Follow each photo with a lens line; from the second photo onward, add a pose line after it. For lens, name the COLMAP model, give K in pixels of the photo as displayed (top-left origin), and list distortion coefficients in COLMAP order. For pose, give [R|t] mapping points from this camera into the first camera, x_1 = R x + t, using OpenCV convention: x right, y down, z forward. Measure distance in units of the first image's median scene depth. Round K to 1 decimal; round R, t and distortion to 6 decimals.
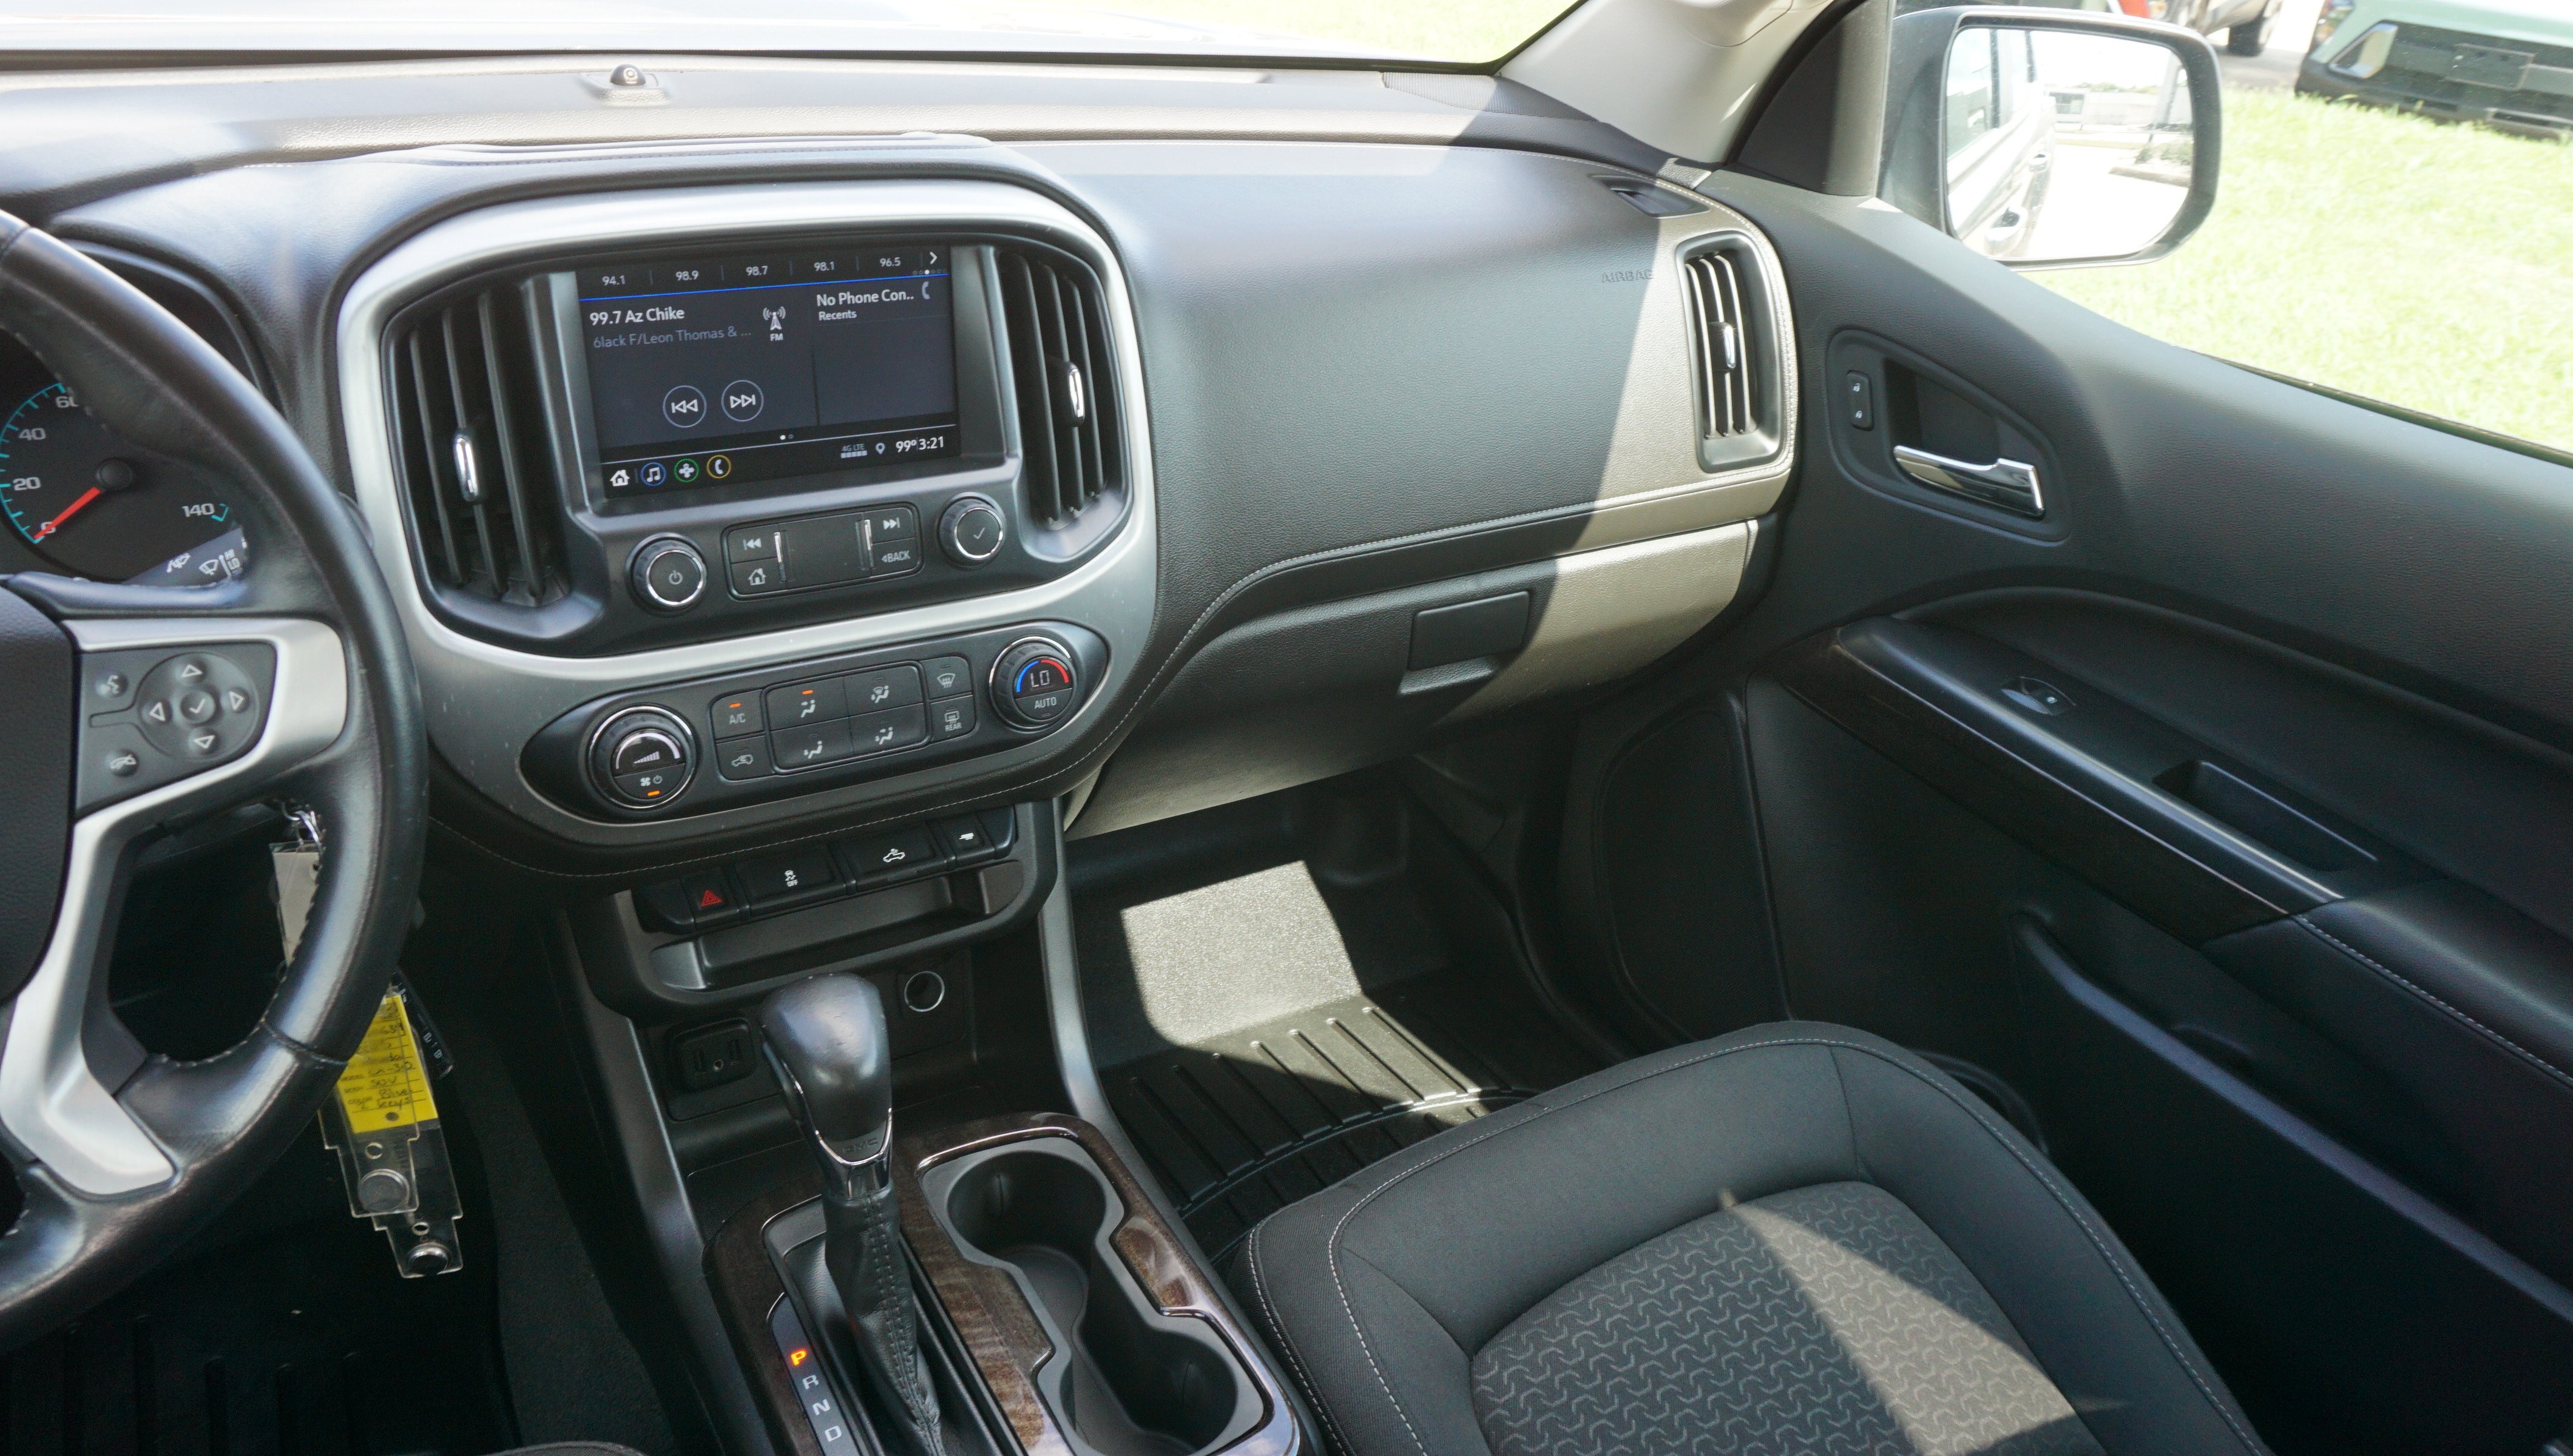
lens RADIAL K [[1724.8, 0, 1292.3], [0, 1724.8, 725.3], [0, 0, 1]] dist [-0.049346, 0.037090]
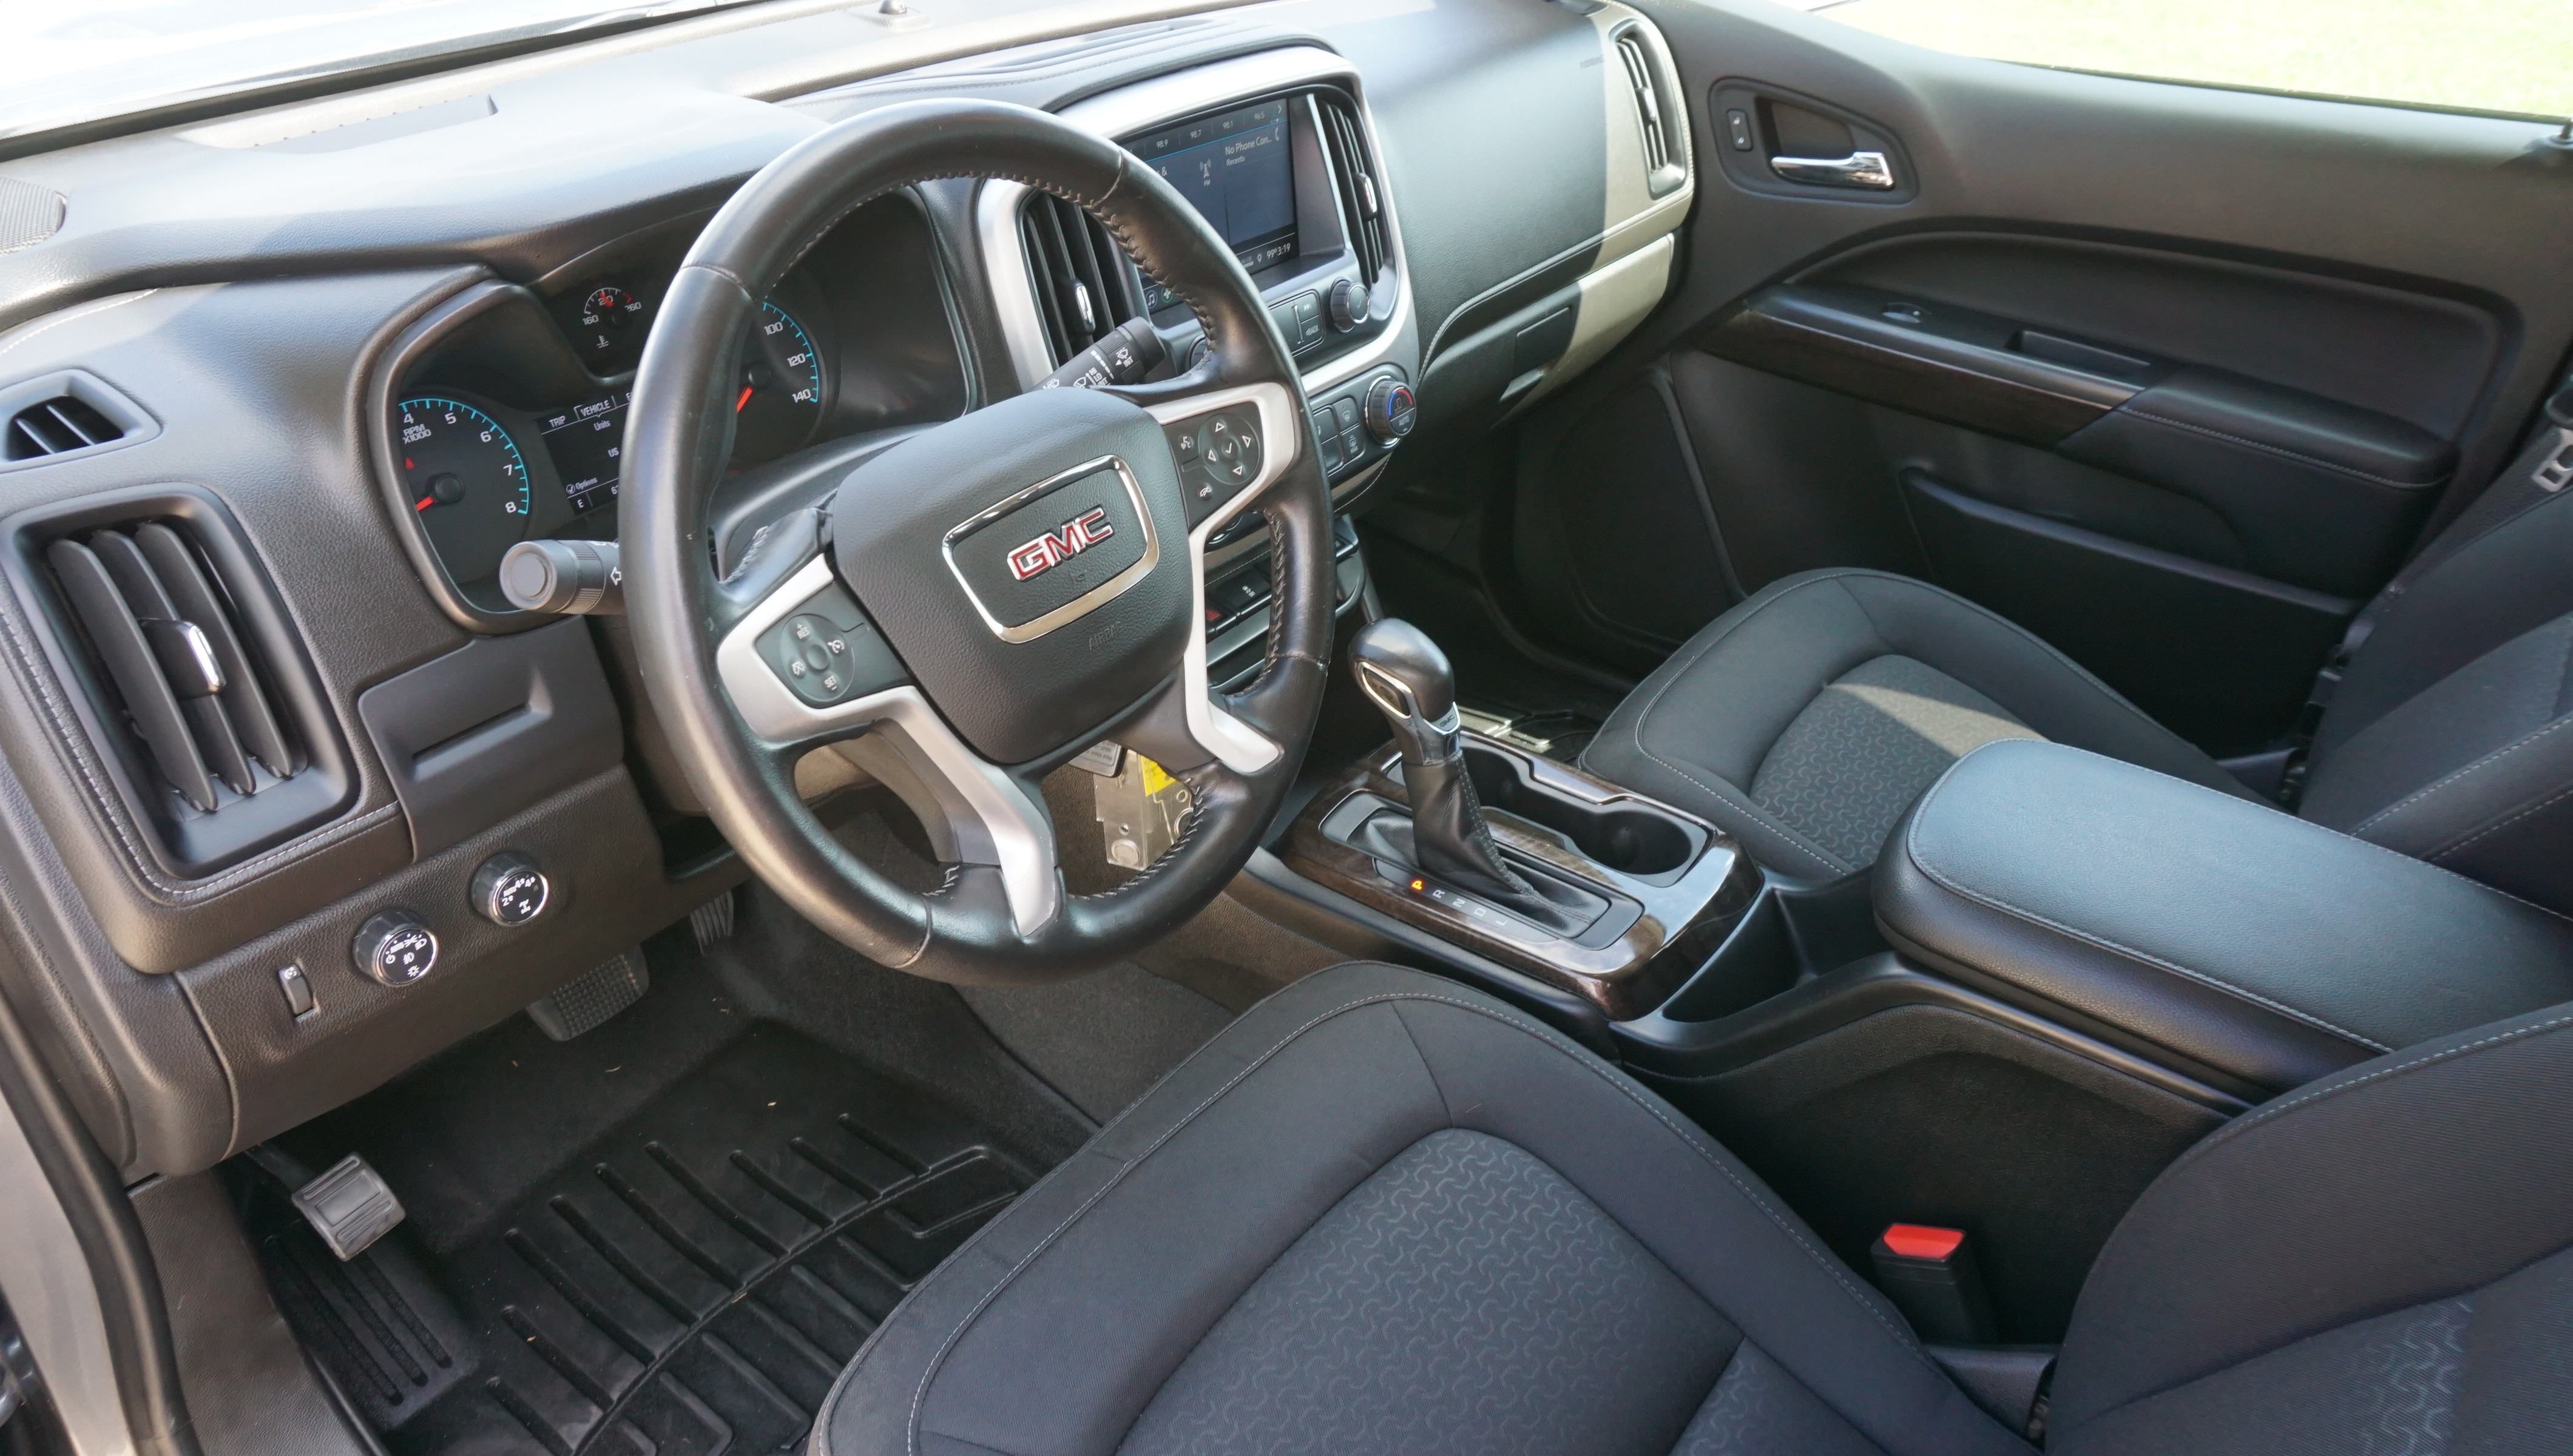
lens RADIAL K [[1724.8, 0, 1273.9], [0, 1724.8, 717.7], [0, 0, 1]] dist [-0.049346, 0.037090]
pose [[0.929829, -0.249726, 0.270288, -0.703916], [0.226115, 0.967199, 0.115753, 0.034764], [-0.290329, -0.046514, 0.955796, -0.317106]]
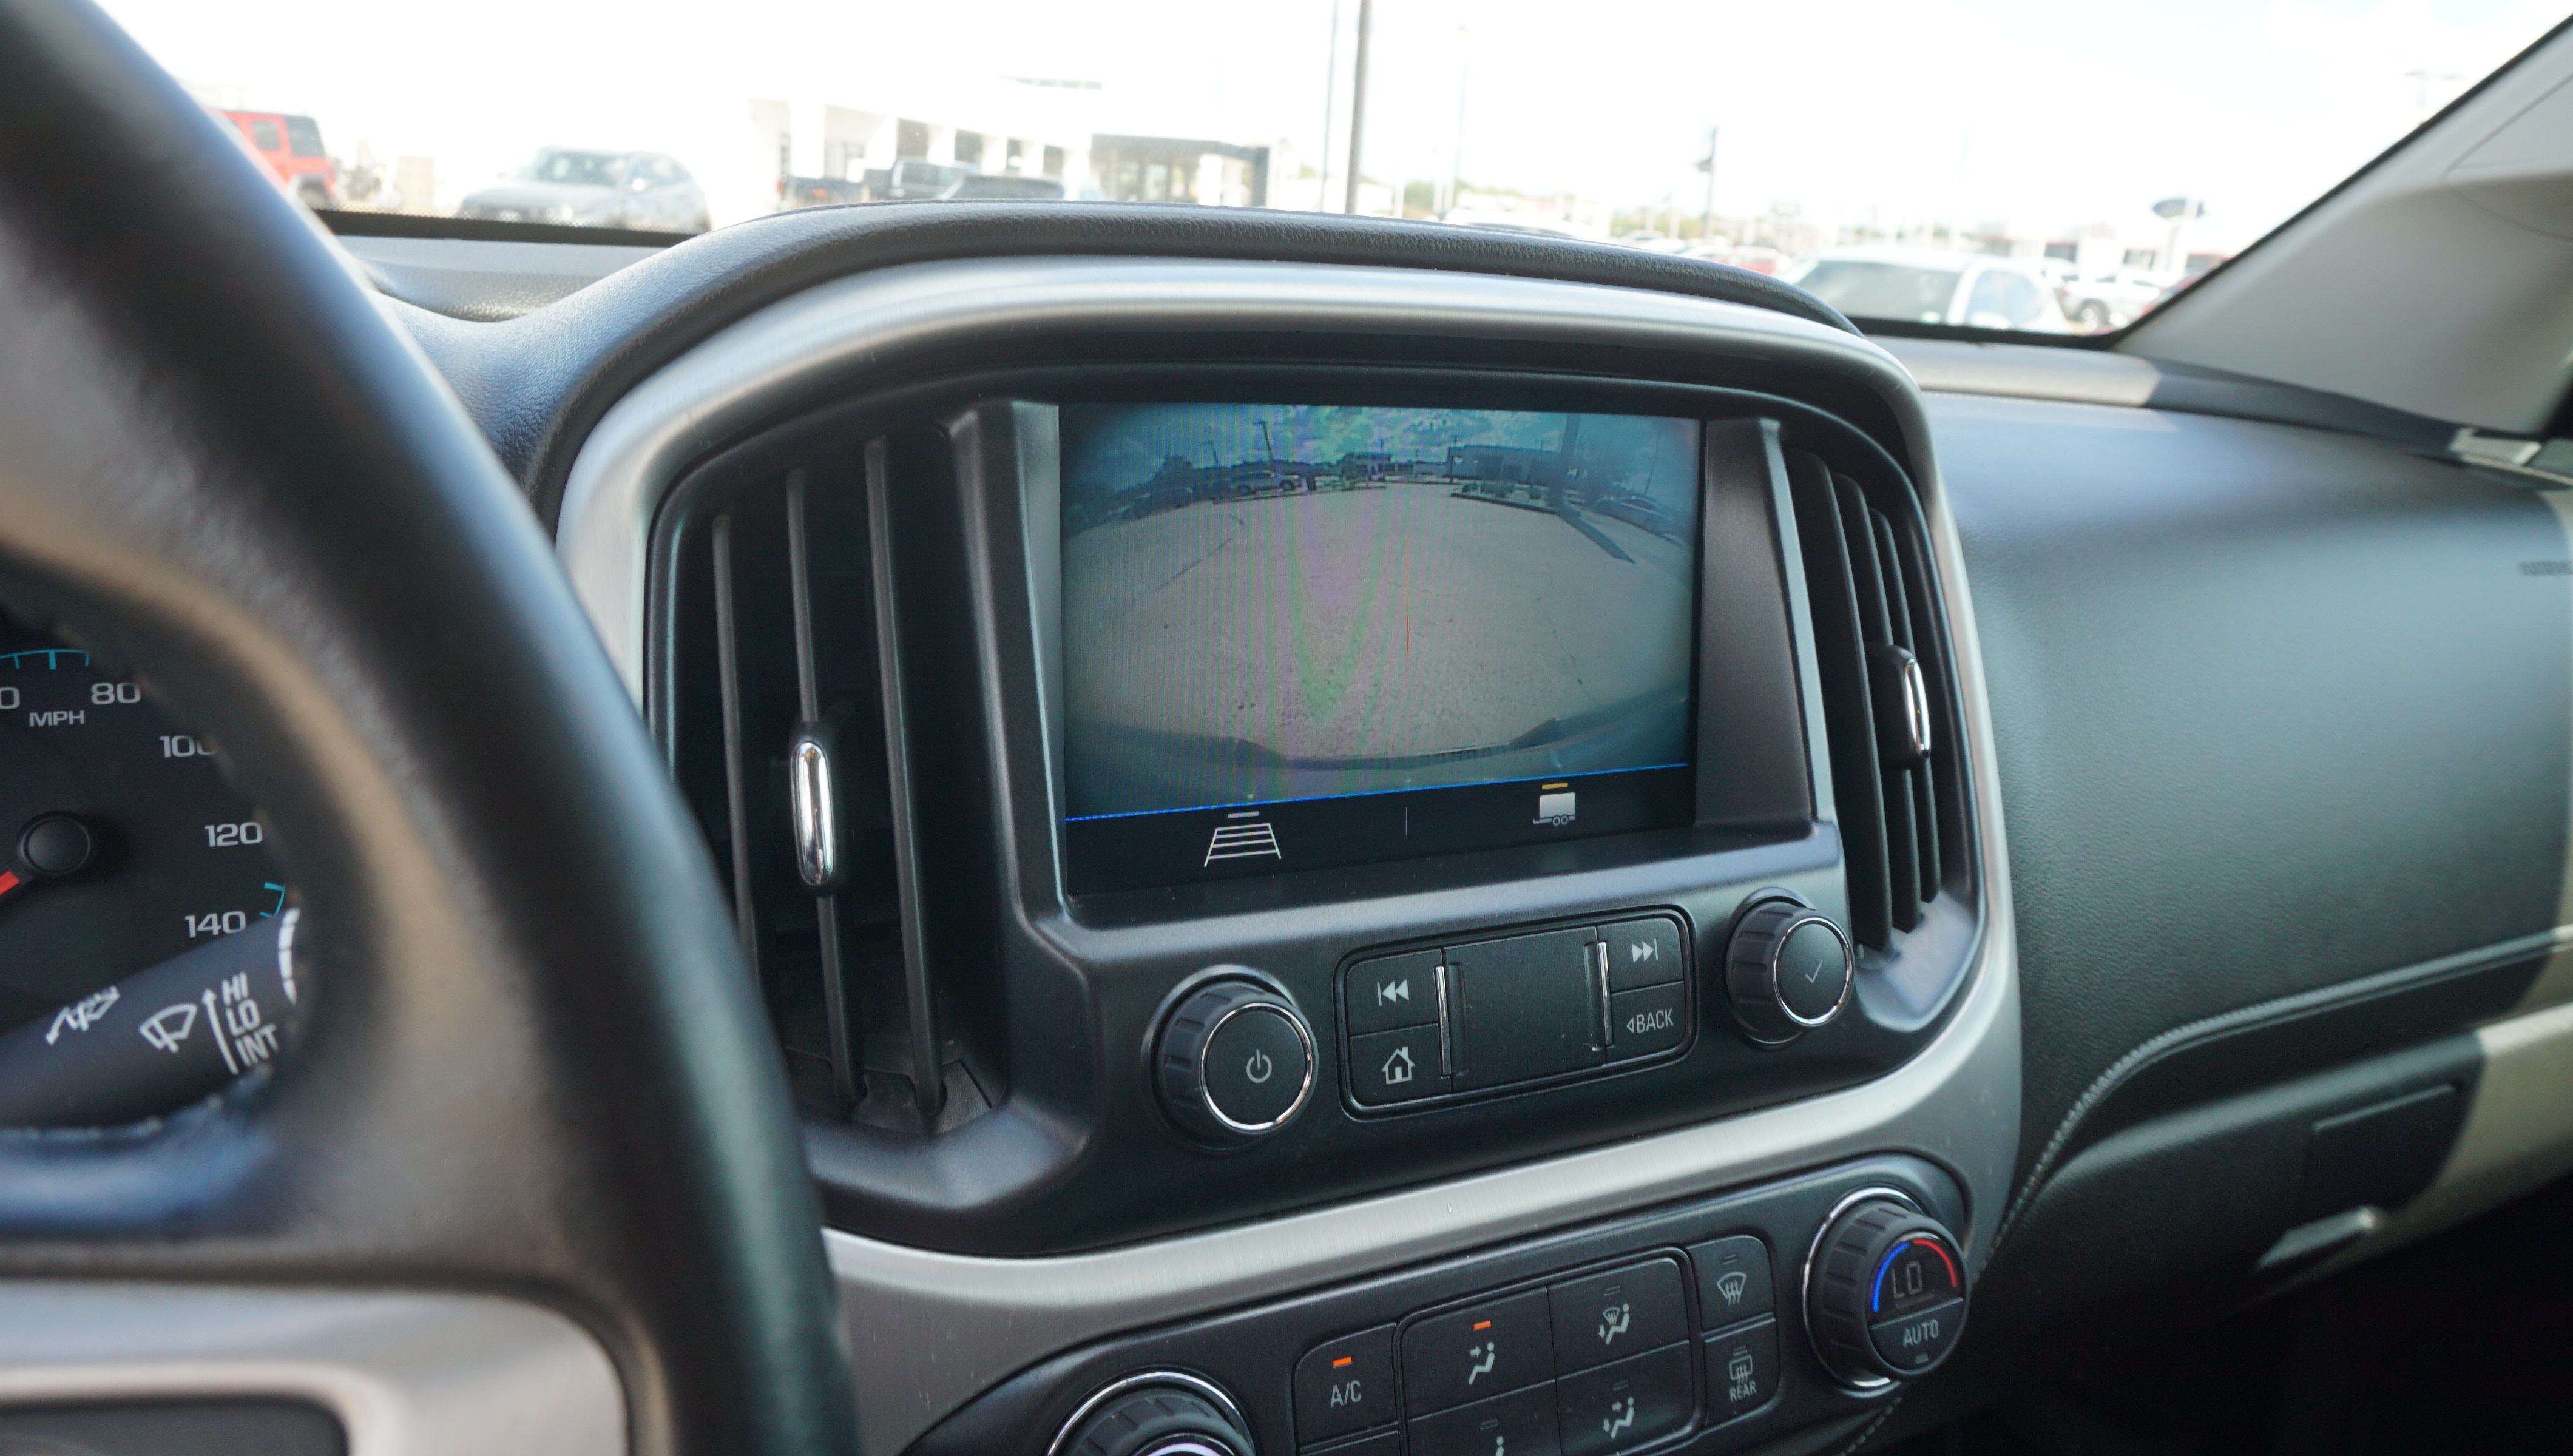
lens RADIAL K [[1802.3, 0, 1292.3], [0, 1802.3, 732.9], [0, 0, 1]] dist [-0.037410, 0.002799]
pose [[0.998661, -0.012582, -0.050178, -0.300816], [-0.001364, 0.963231, -0.268671, -0.041798], [0.051714, 0.268379, 0.961924, 0.498287]]
